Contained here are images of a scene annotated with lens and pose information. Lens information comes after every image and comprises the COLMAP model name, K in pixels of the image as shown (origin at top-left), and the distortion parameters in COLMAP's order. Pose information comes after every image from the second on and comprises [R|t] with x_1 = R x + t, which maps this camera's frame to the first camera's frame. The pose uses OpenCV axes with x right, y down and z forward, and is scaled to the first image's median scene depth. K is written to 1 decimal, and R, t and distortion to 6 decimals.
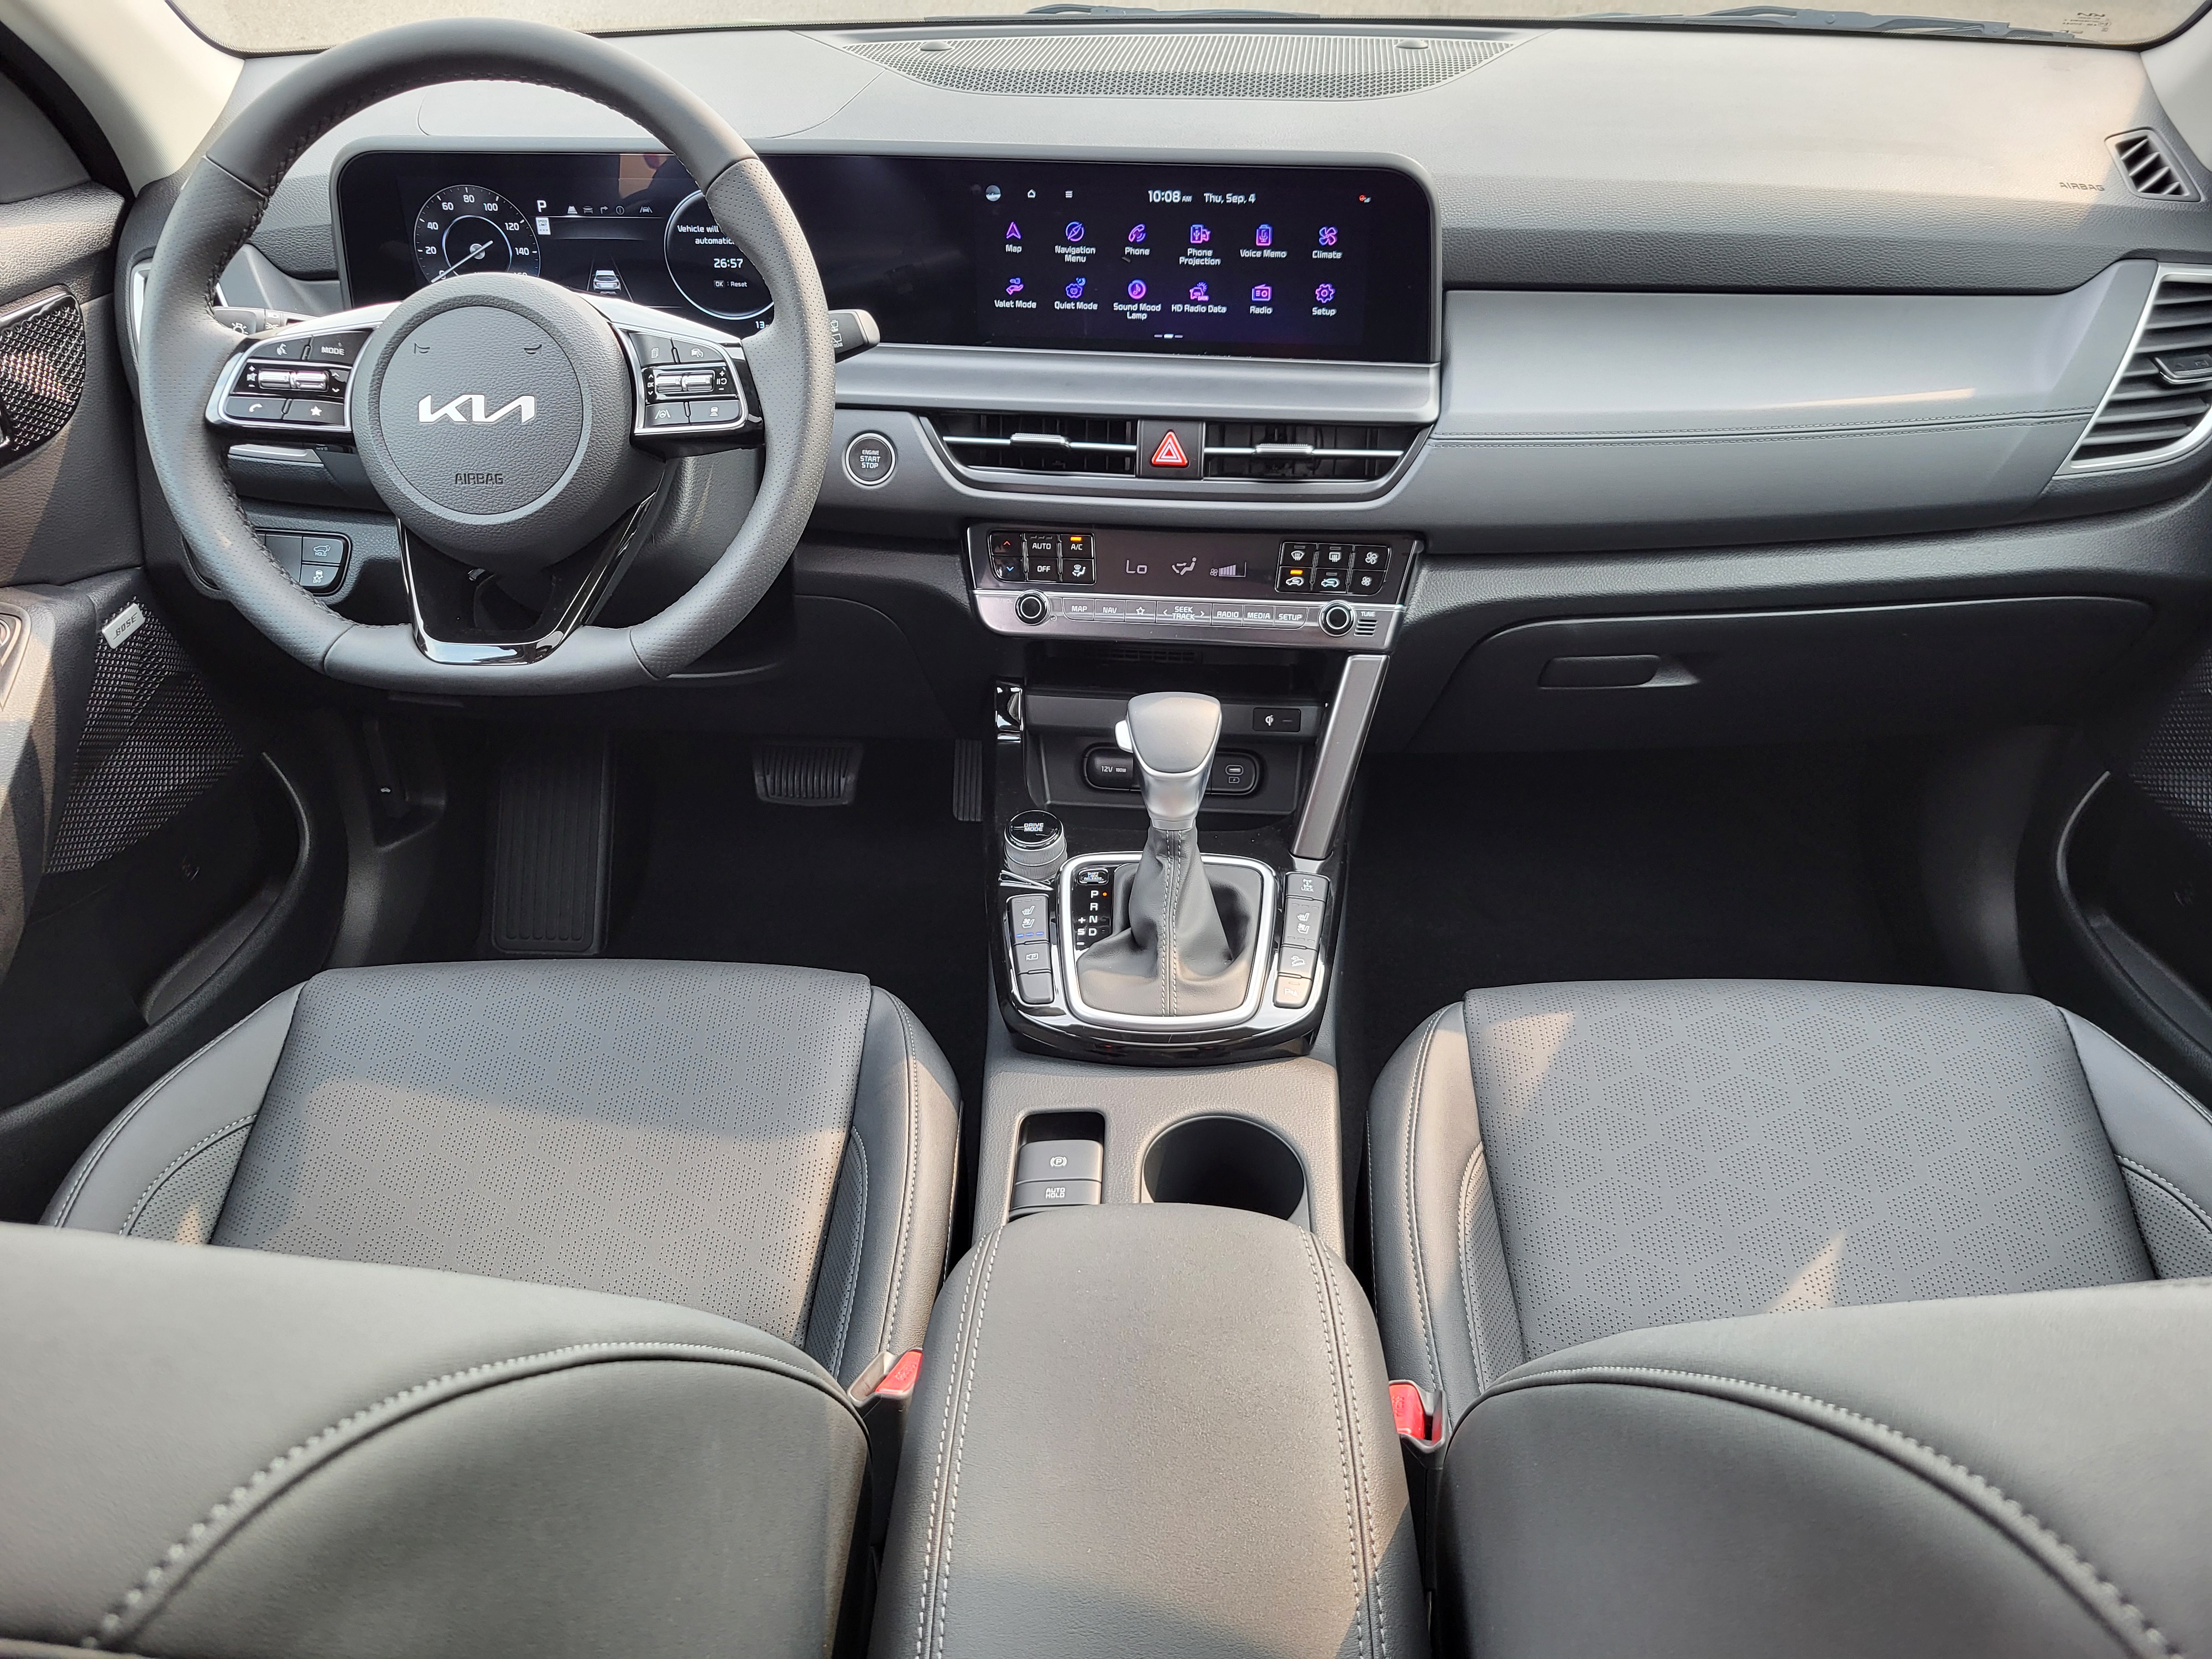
lens RADIAL K [[1707.1, 0, 1100.3], [0, 1707.1, 821.6], [0, 0, 1]] dist [0.025429, -0.006156]
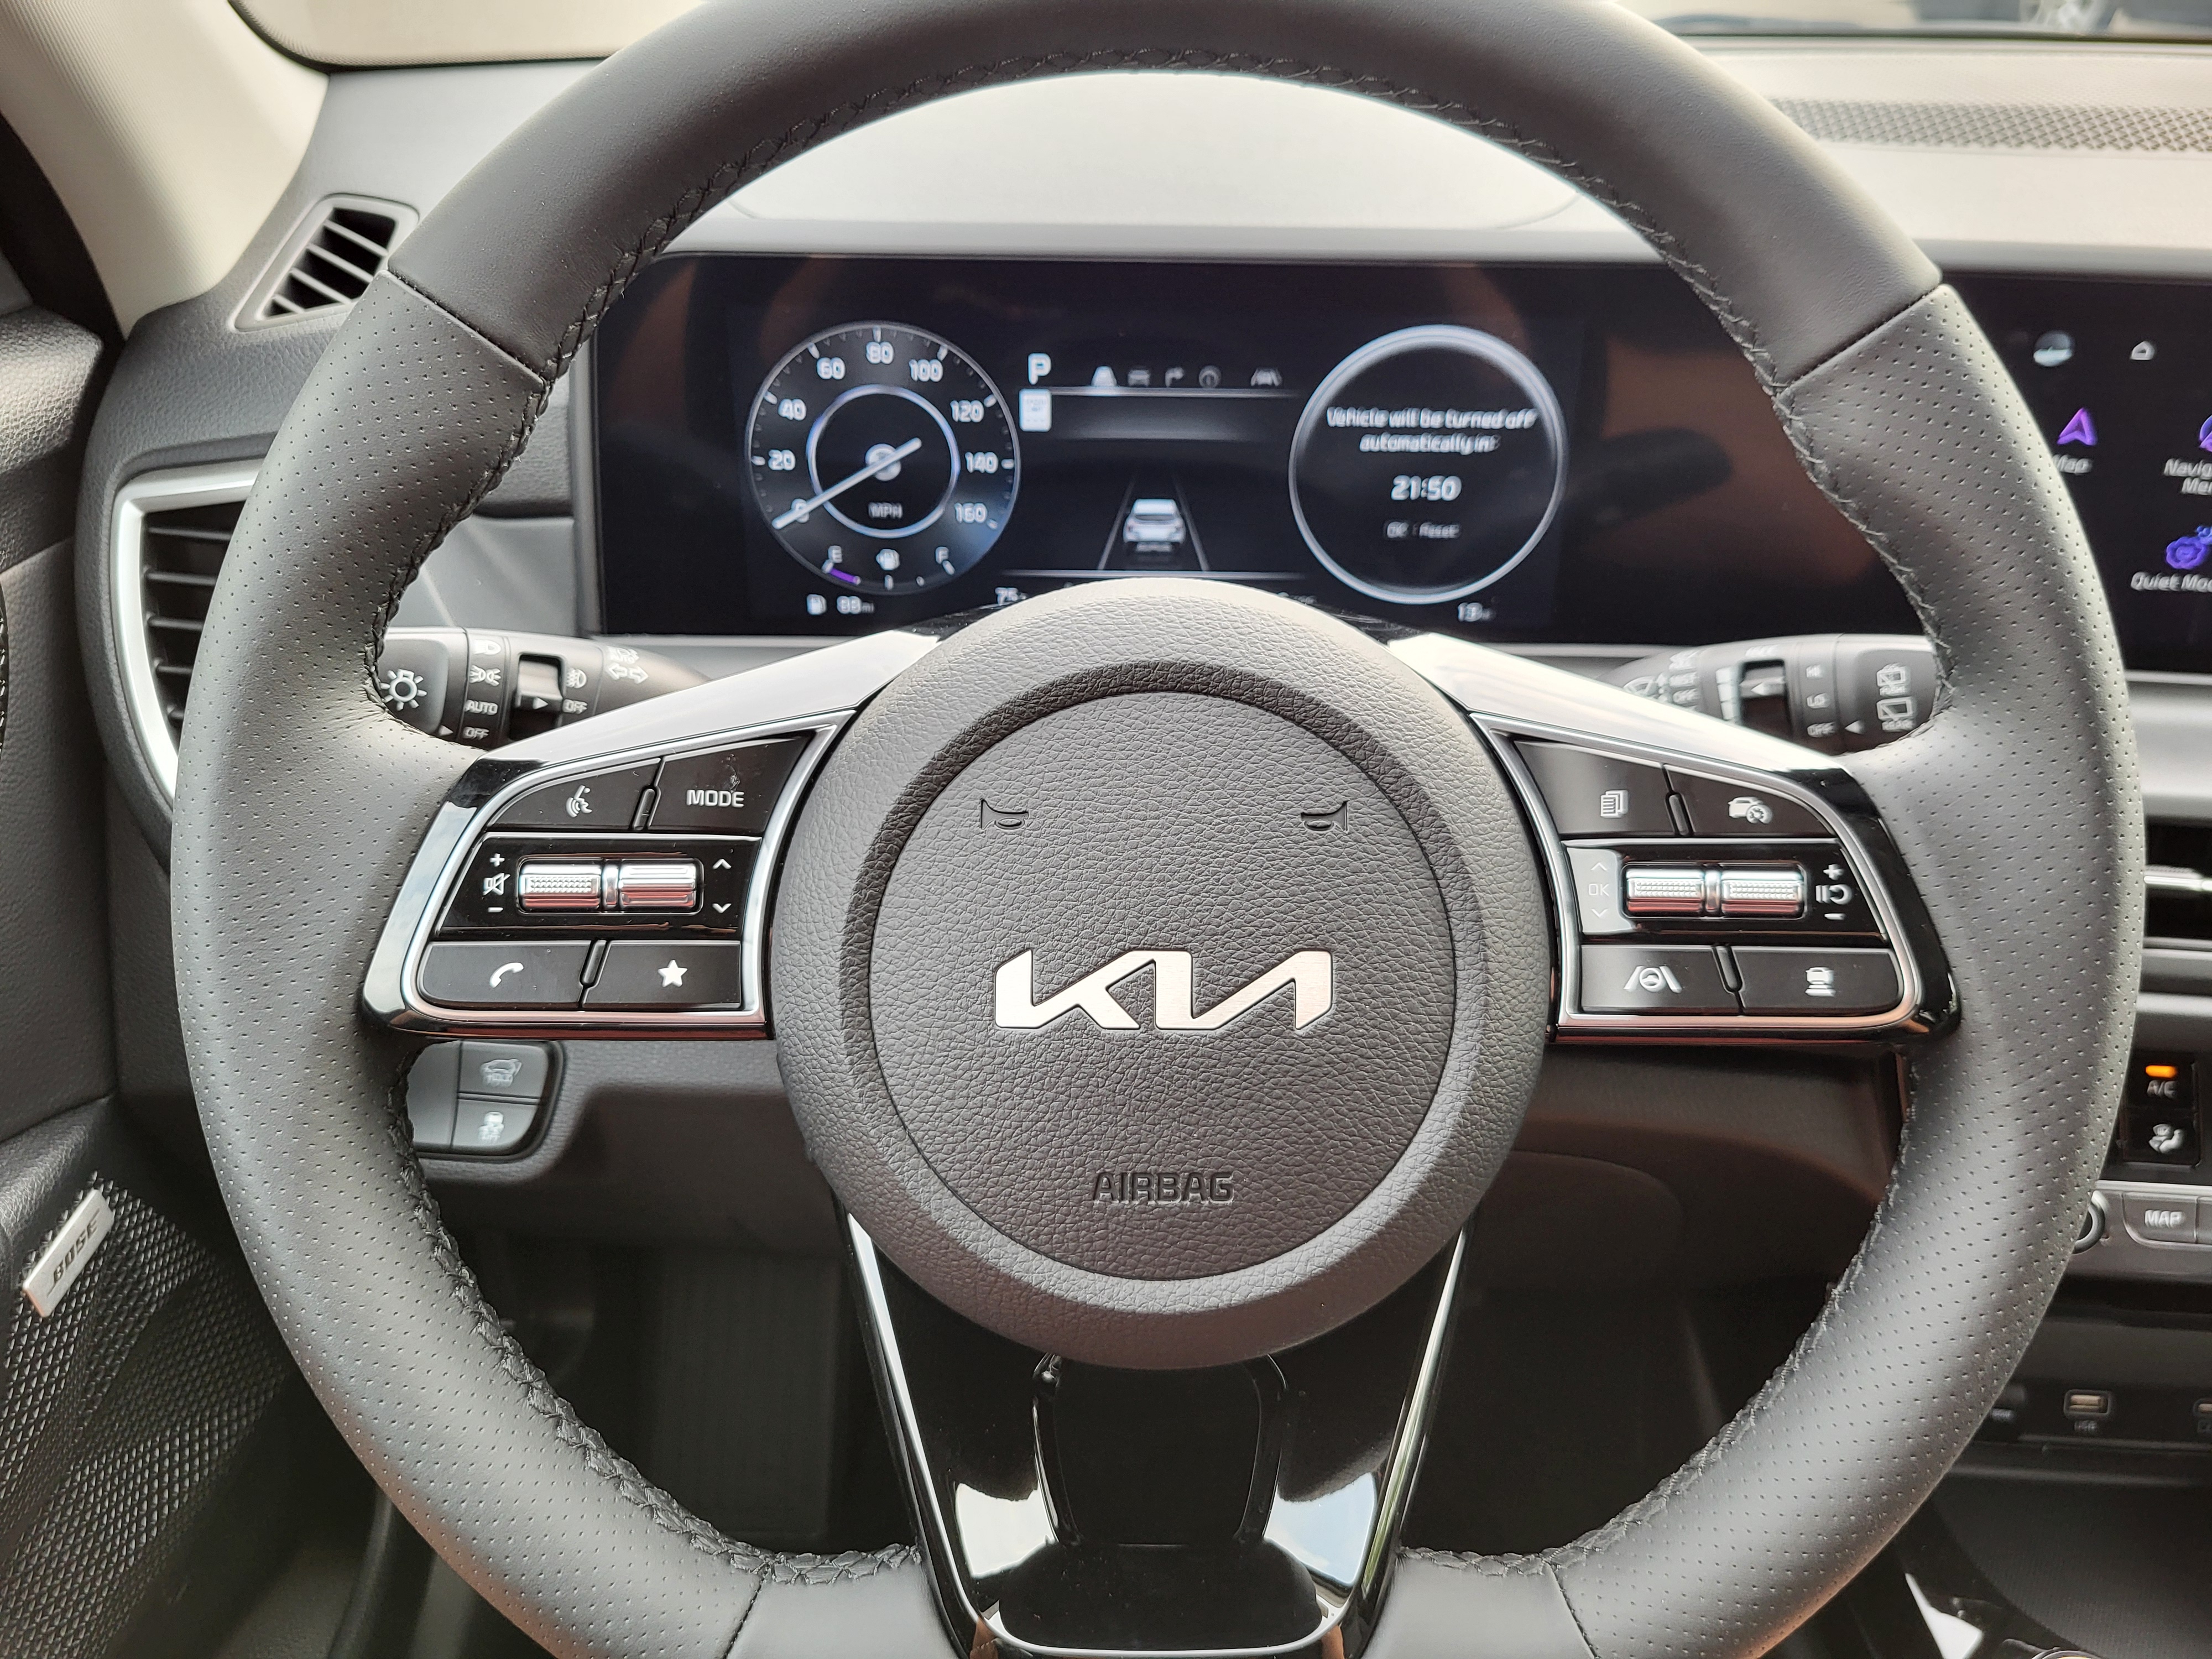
lens RADIAL K [[1758.6, 0, 1120.0], [0, 1758.6, 812.1], [0, 0, 1]] dist [0.006198, 0.005717]
pose [[0.999114, -0.002279, 0.042035, -0.326948], [0.004680, 0.998358, -0.057096, -0.216172], [-0.041836, 0.057242, 0.997483, 0.544438]]
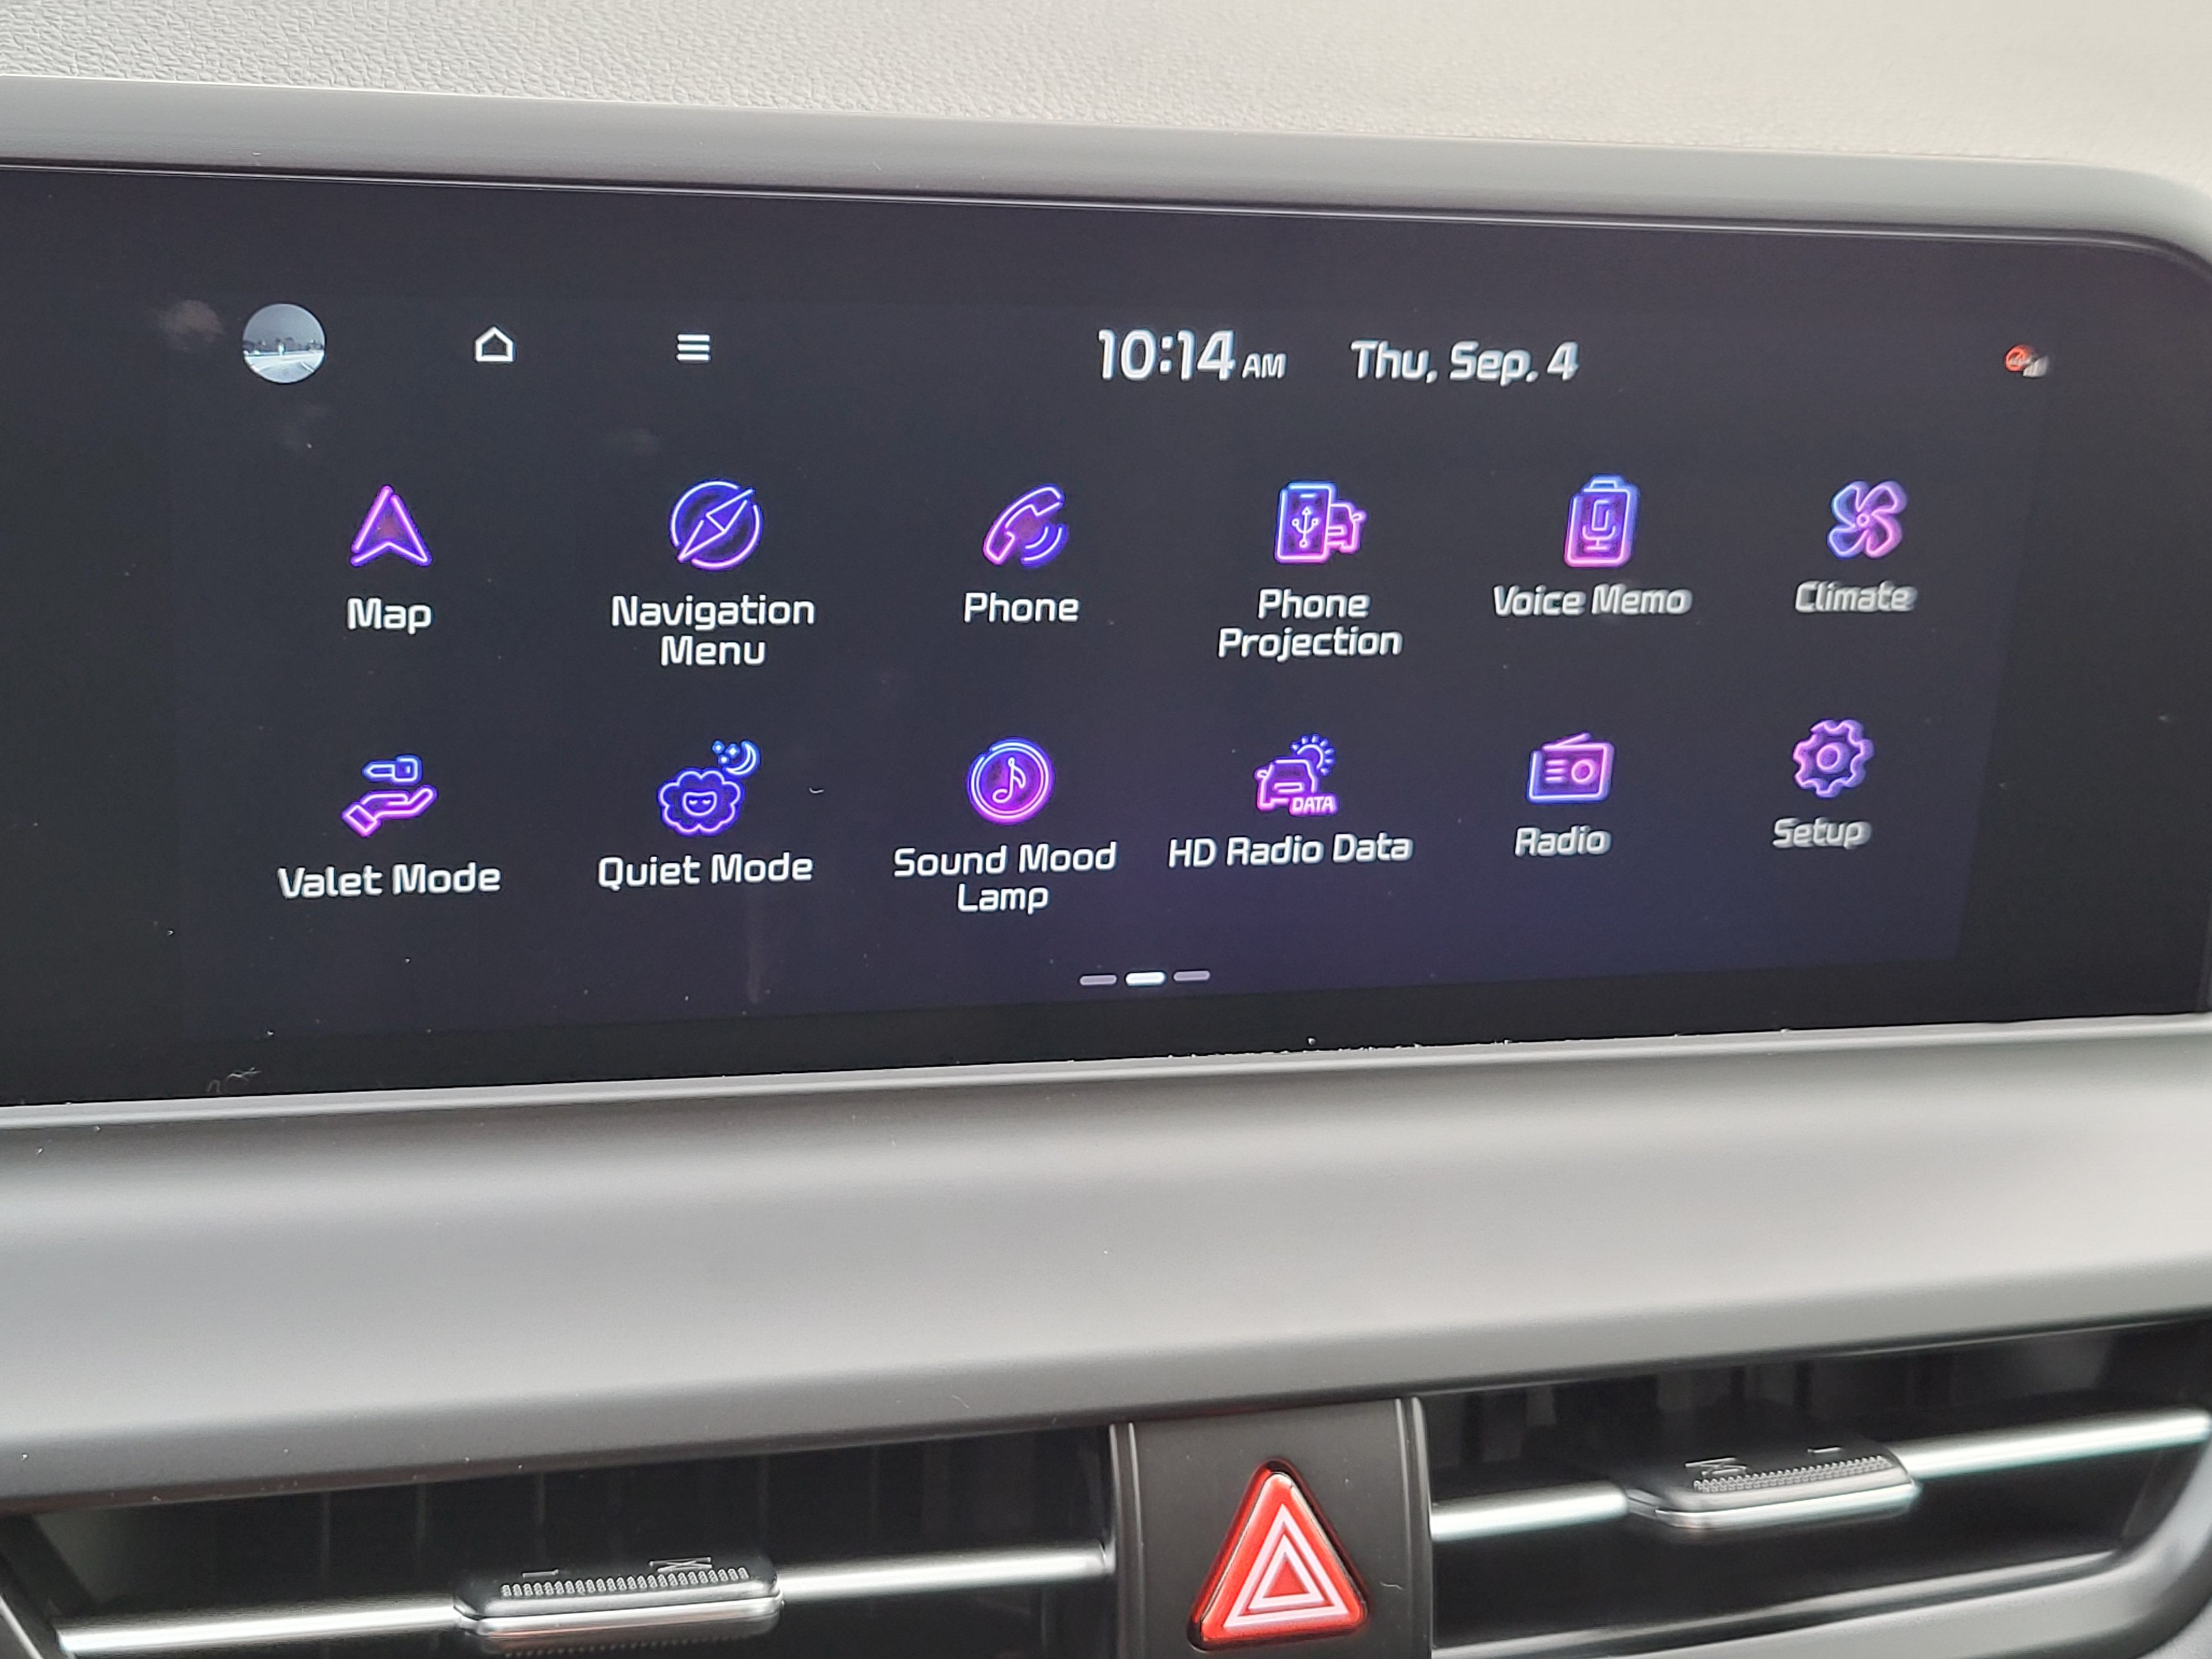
lens RADIAL K [[3429.4, 0, 1106.0], [0, 3429.4, 829.5], [0, 0, 1]] dist [0.011287, 0.009840]
pose [[0.908086, -0.072515, 0.412459, -0.137451], [0.128395, 0.985672, -0.109387, -0.260222], [-0.398617, 0.152291, 0.904385, 0.629942]]
